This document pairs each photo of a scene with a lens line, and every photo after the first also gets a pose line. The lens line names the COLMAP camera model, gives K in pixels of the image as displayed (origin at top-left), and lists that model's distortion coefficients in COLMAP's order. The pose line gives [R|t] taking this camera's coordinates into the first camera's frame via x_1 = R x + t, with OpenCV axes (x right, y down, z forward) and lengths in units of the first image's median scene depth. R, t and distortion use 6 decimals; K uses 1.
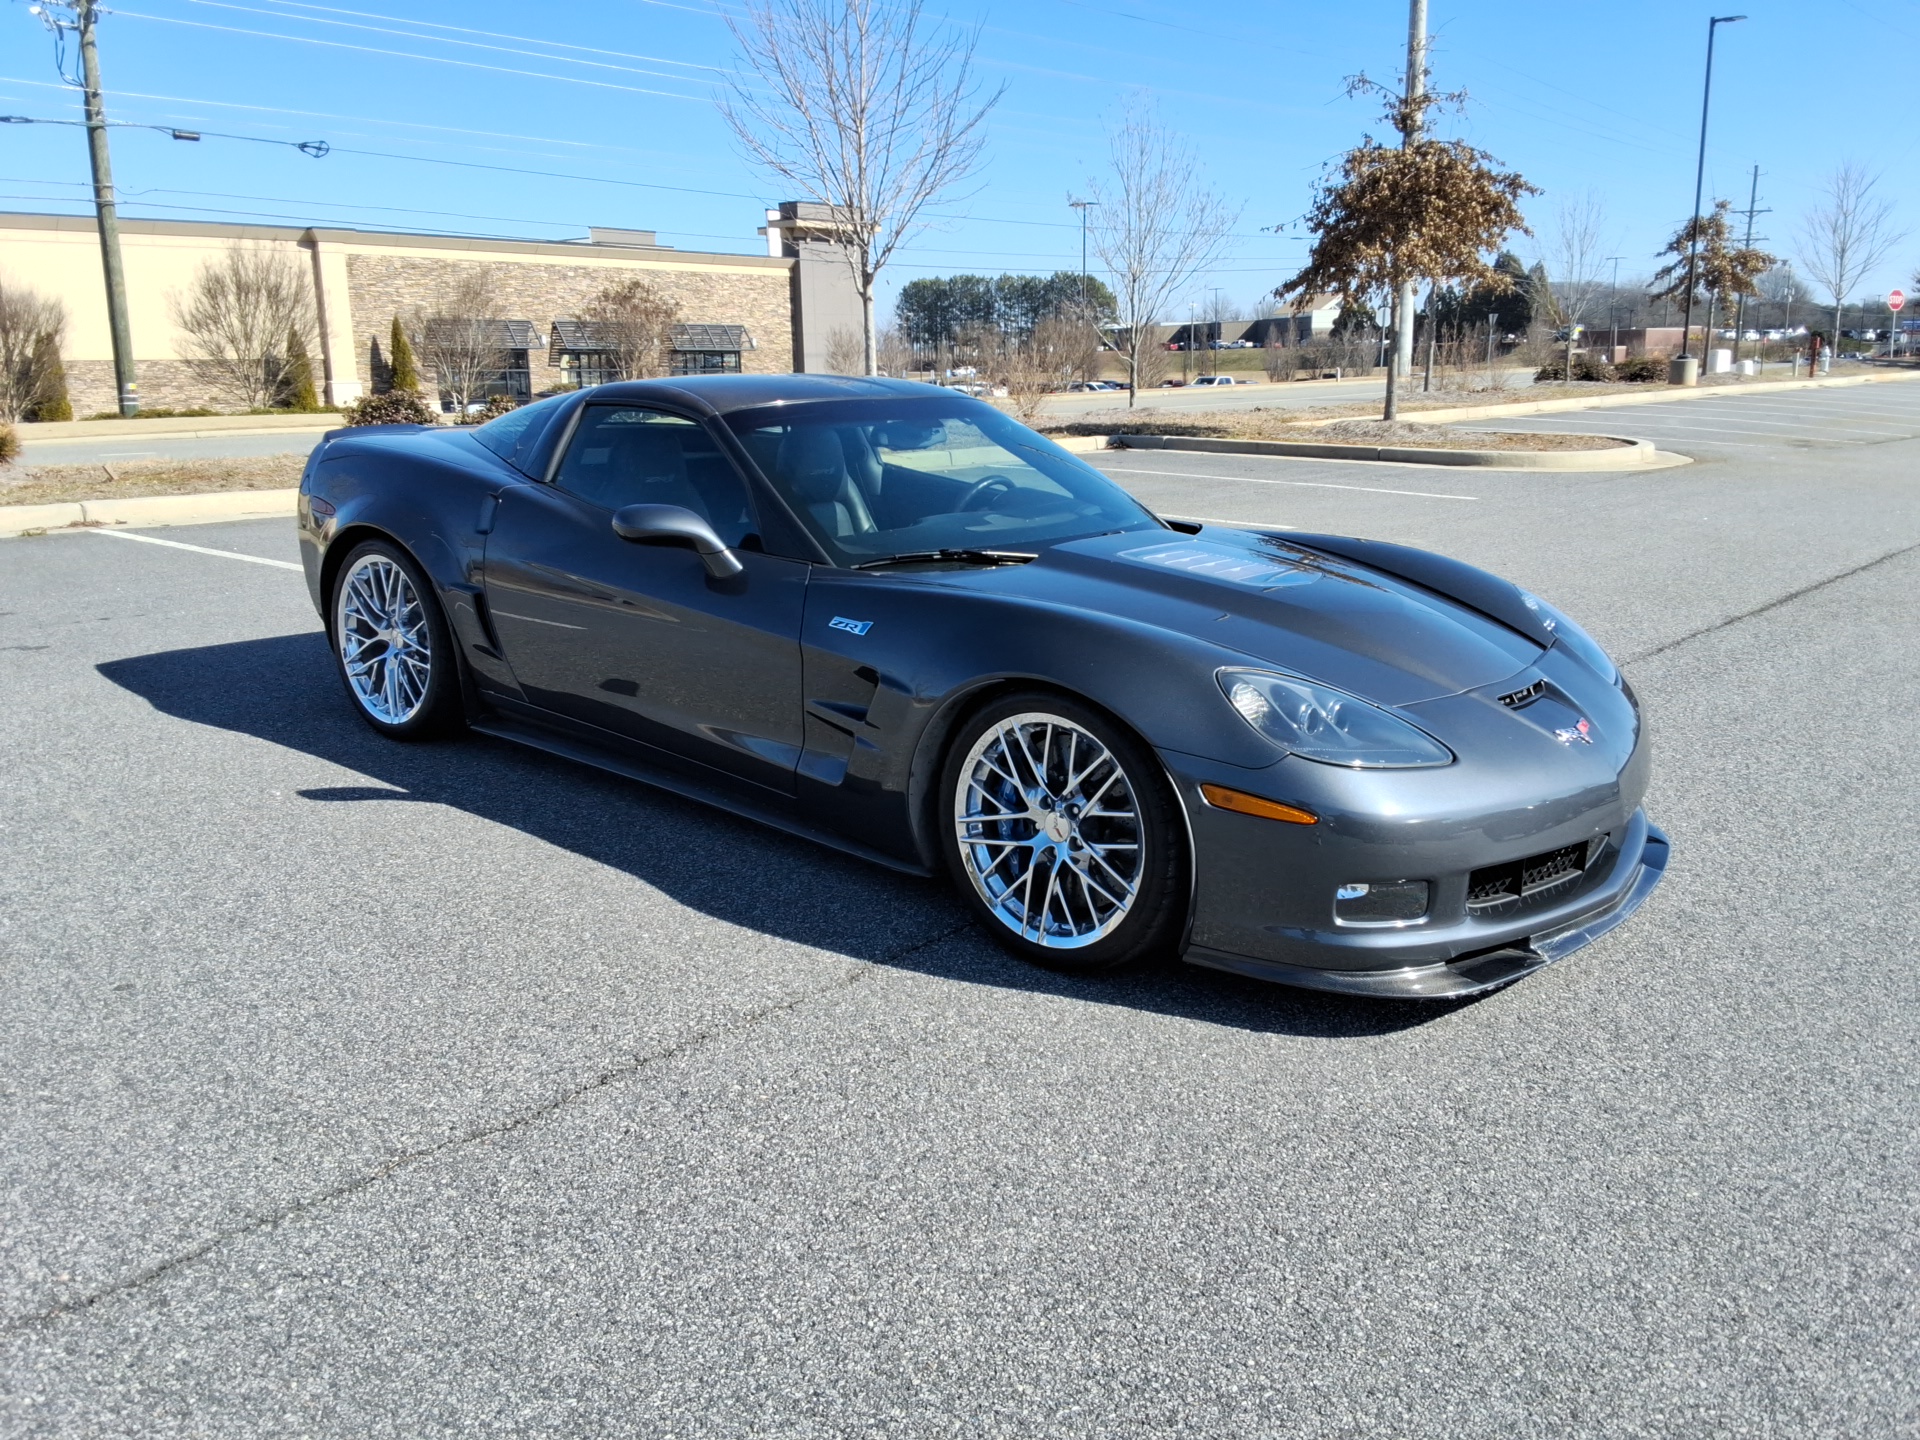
lens RADIAL K [[1537.0, 0, 960.0], [0, 1537.0, 723.4], [0, 0, 1]] dist [0.095739, -0.138031]
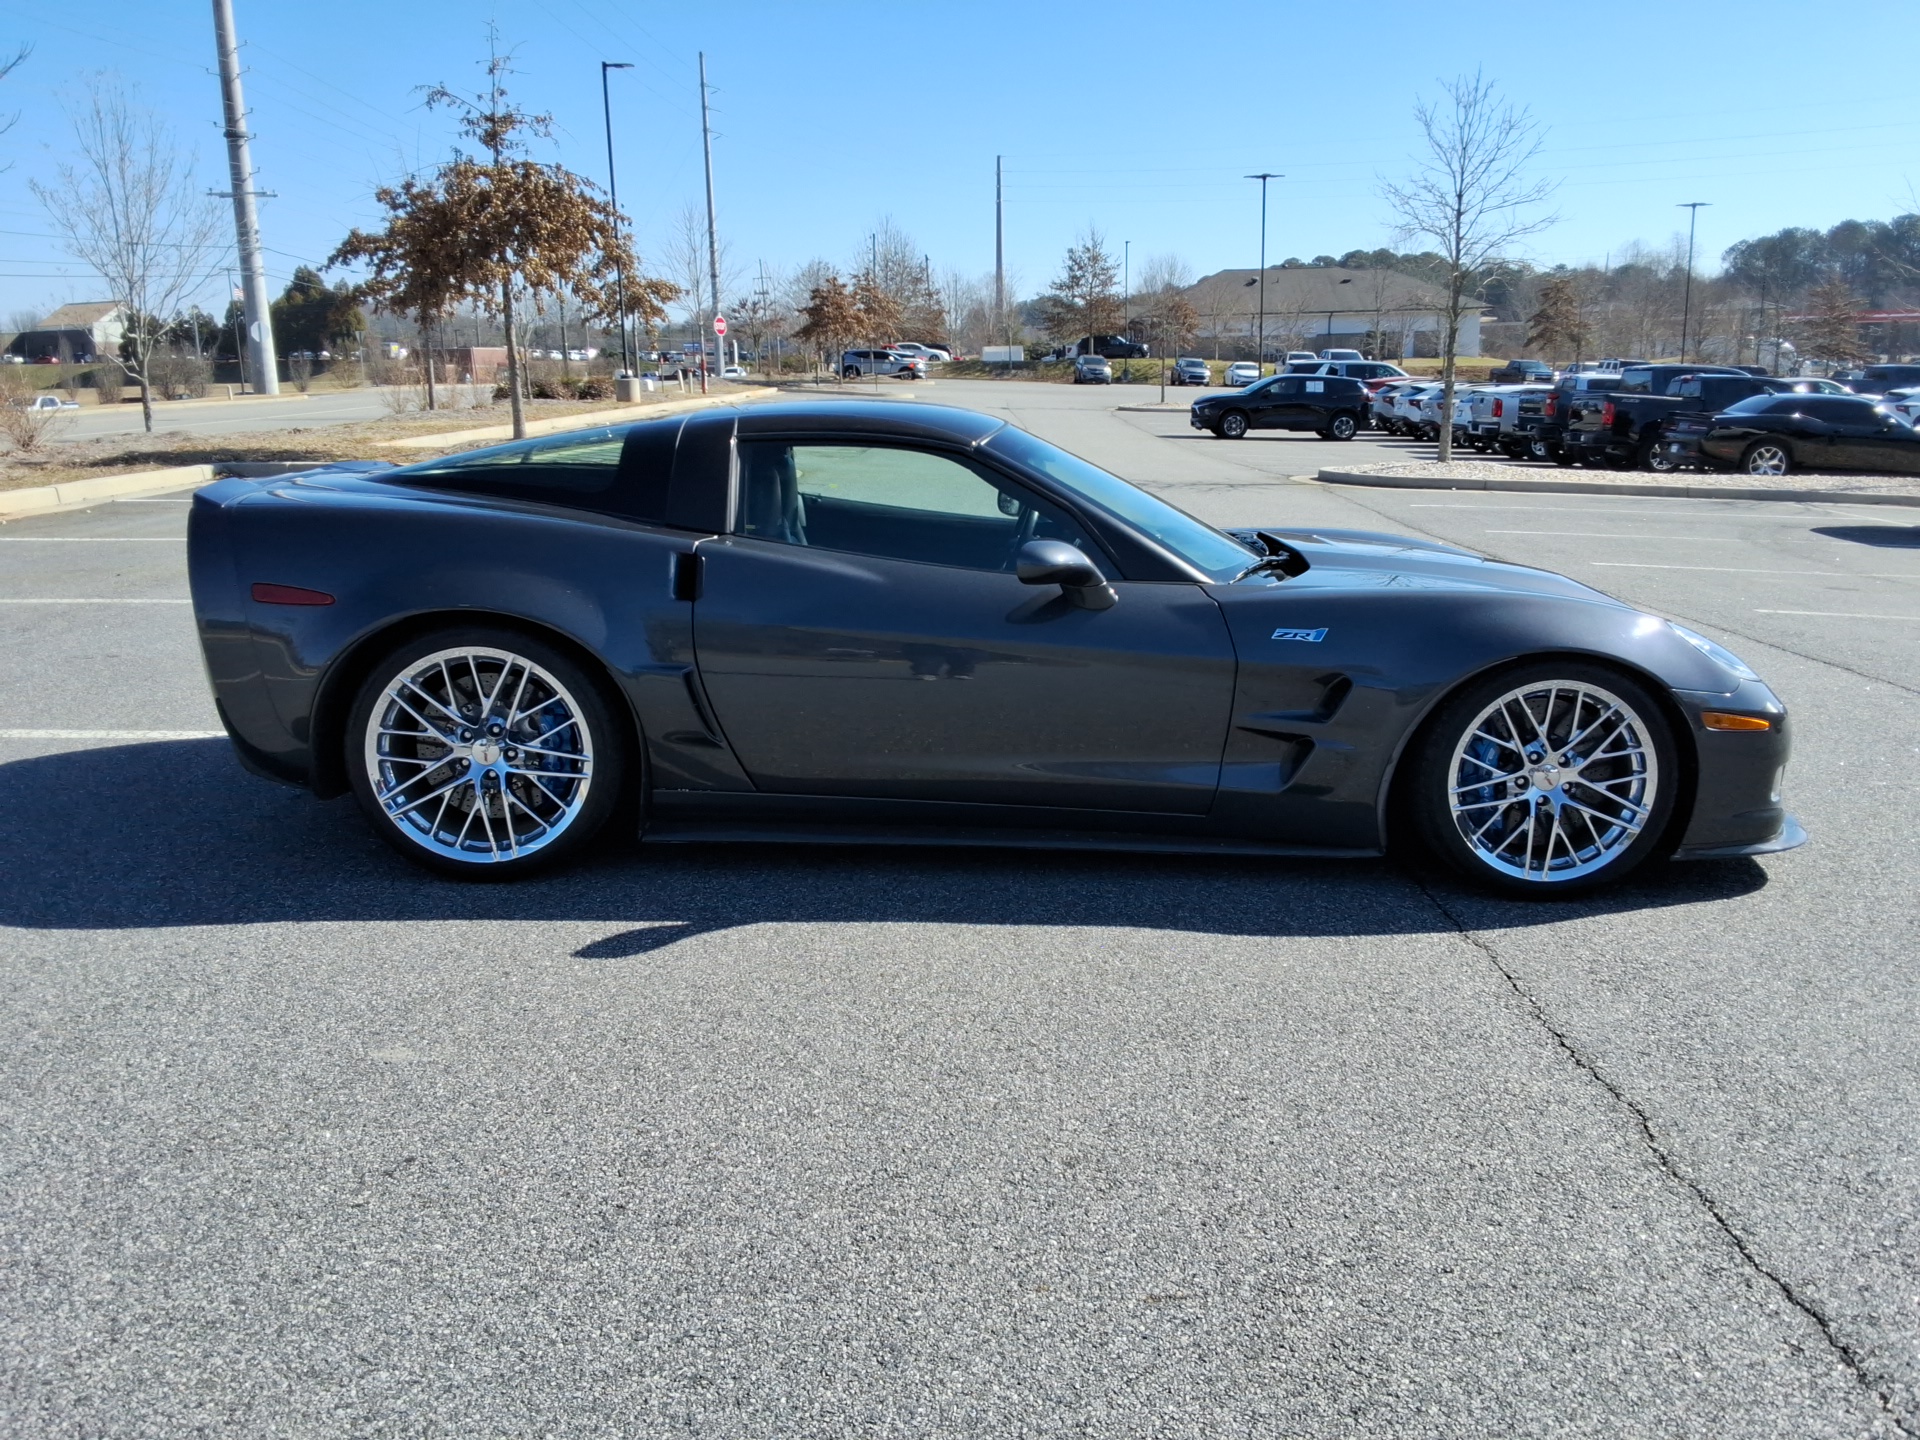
lens RADIAL K [[1537.0, 0, 966.2], [0, 1537.0, 727.1], [0, 0, 1]] dist [0.095739, -0.138031]
pose [[0.745824, -0.154593, 0.647956, -0.114437], [0.160069, 0.985790, 0.050950, -0.011258], [-0.646625, 0.065718, 0.759972, 0.043947]]
